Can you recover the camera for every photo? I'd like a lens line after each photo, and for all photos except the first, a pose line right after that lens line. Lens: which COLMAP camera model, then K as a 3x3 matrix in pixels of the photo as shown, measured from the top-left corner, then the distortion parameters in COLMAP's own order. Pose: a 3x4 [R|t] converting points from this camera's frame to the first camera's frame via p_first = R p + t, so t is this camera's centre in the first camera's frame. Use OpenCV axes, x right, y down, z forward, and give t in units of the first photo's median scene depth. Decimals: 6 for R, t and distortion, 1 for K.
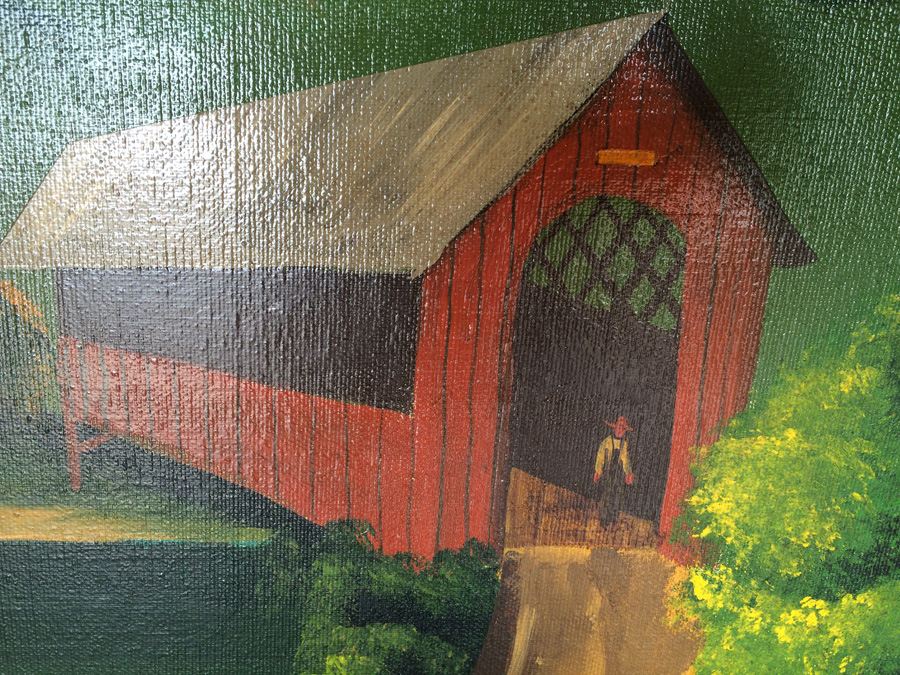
lens RADIAL K [[748.5, 0, 448.1], [0, 748.5, 338.0], [0, 0, 1]] dist [0.051721, -0.080808]
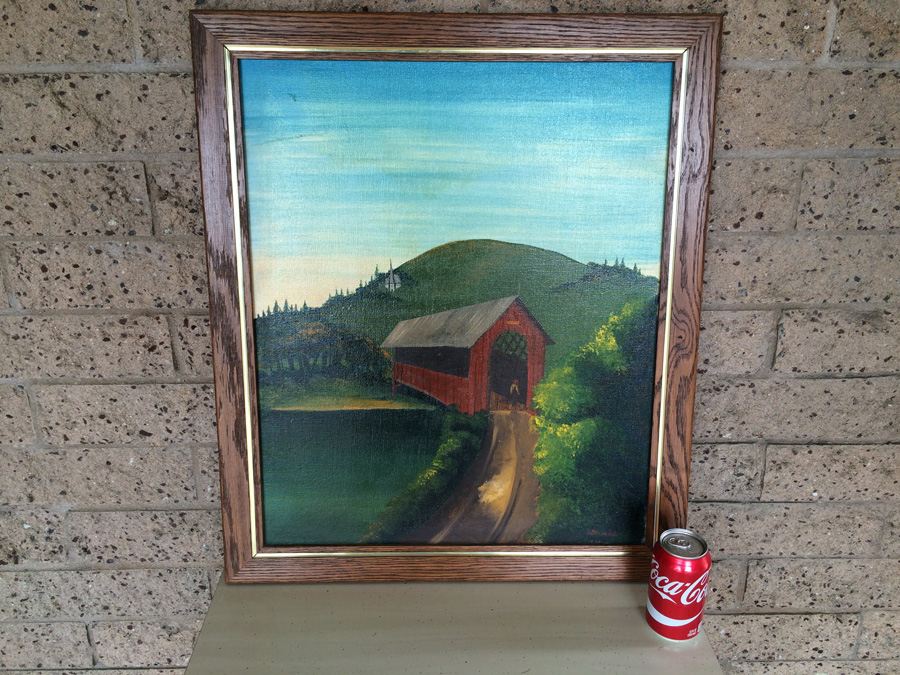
lens RADIAL K [[748.5, 0, 452.8], [0, 748.5, 341.5], [0, 0, 1]] dist [0.051721, -0.080808]
pose [[0.998361, -0.007356, -0.056754, 0.108998], [0.002202, 0.995907, -0.090357, 0.270939], [0.057186, 0.090084, 0.994291, -3.283657]]
